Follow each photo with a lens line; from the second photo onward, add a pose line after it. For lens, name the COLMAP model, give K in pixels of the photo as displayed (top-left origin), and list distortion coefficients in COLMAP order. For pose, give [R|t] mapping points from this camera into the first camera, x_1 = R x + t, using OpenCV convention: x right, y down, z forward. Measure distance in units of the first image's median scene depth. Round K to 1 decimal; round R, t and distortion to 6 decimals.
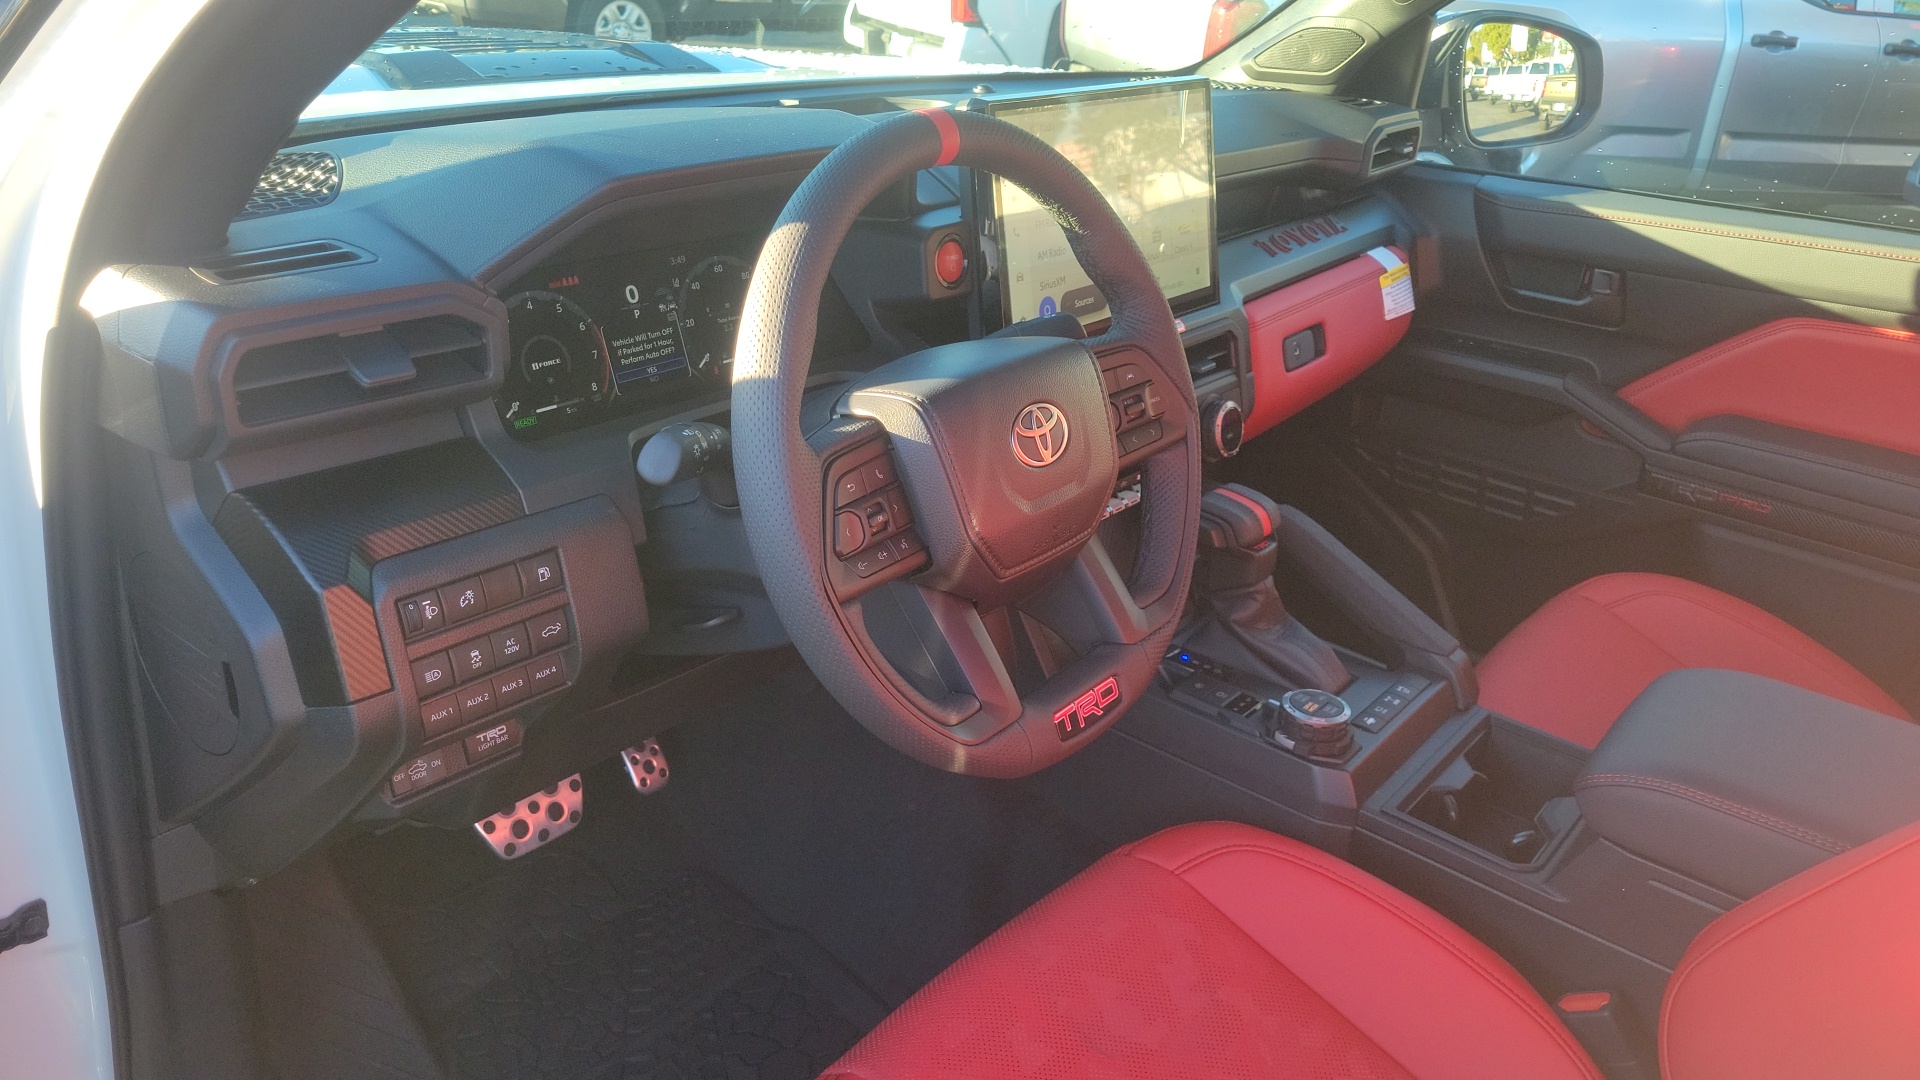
lens RADIAL K [[1456.3, 0, 968.2], [0, 1456.3, 533.4], [0, 0, 1]] dist [0.019891, -0.002300]
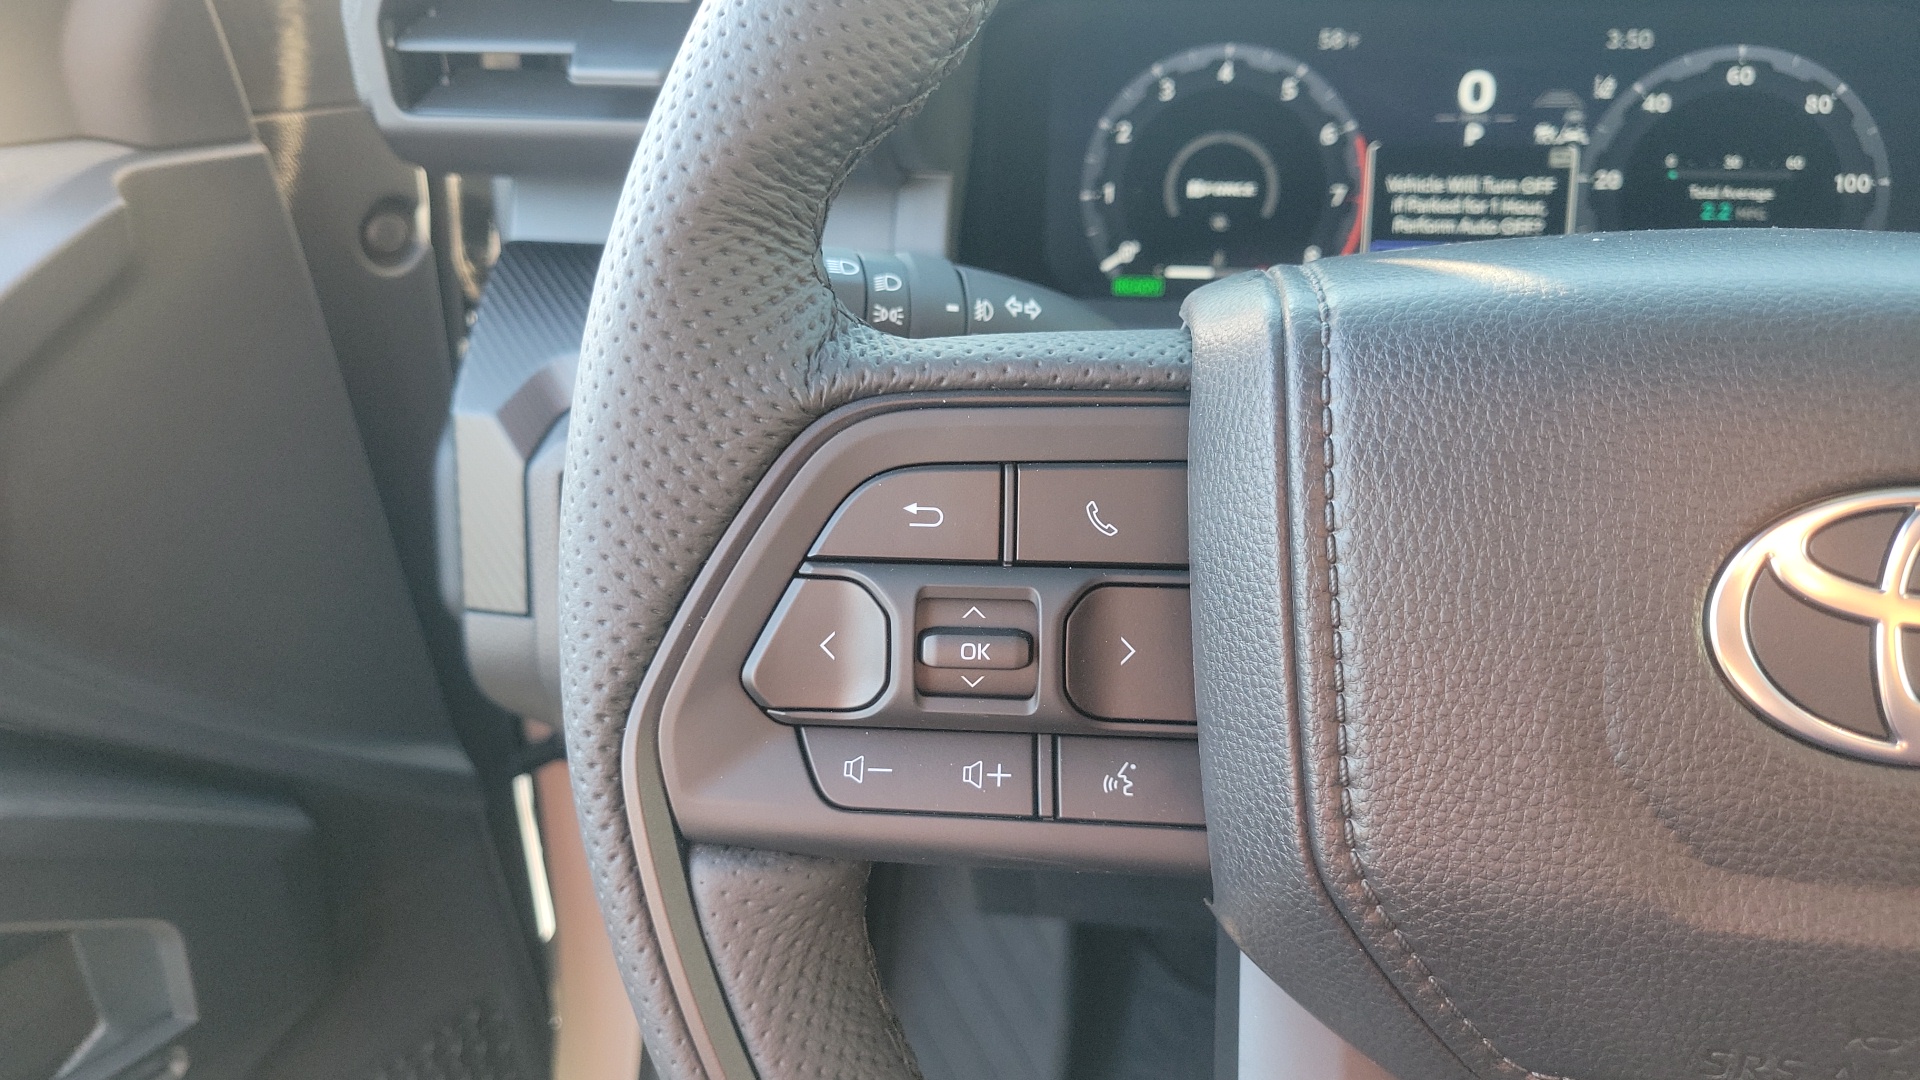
lens RADIAL K [[1497.5, 0, 960.0], [0, 1497.5, 540.0], [0, 0, 1]] dist [-0.000622, 0.000297]
pose [[0.494750, 0.313703, -0.810440, 0.123344], [-0.307342, 0.935467, 0.174474, -0.058493], [0.812873, 0.162761, 0.559237, 0.591193]]
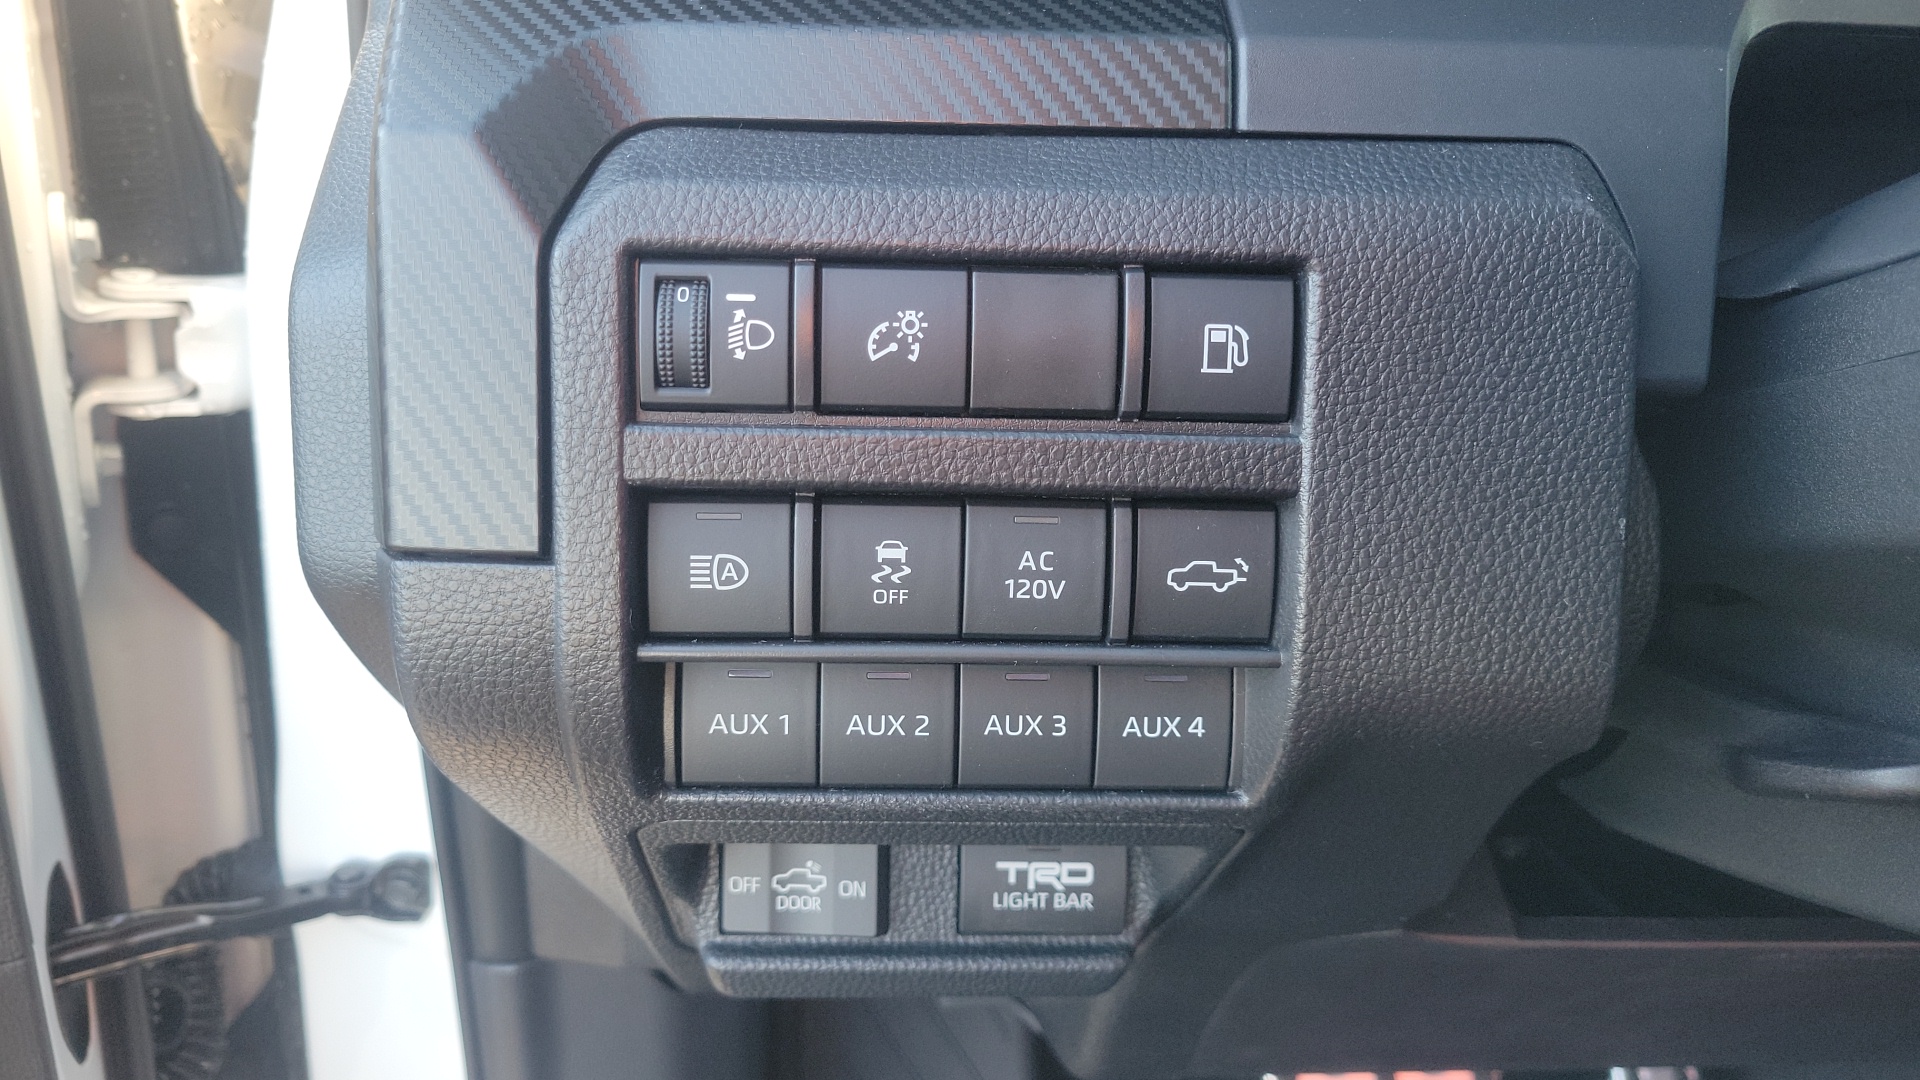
lens RADIAL K [[1456.3, 0, 968.2], [0, 1456.3, 533.4], [0, 0, 1]] dist [0.019891, -0.002300]
pose [[0.686784, 0.216456, -0.693884, -0.107428], [-0.291218, 0.956603, 0.010173, 0.055863], [0.665973, 0.195085, 0.720015, 0.629299]]
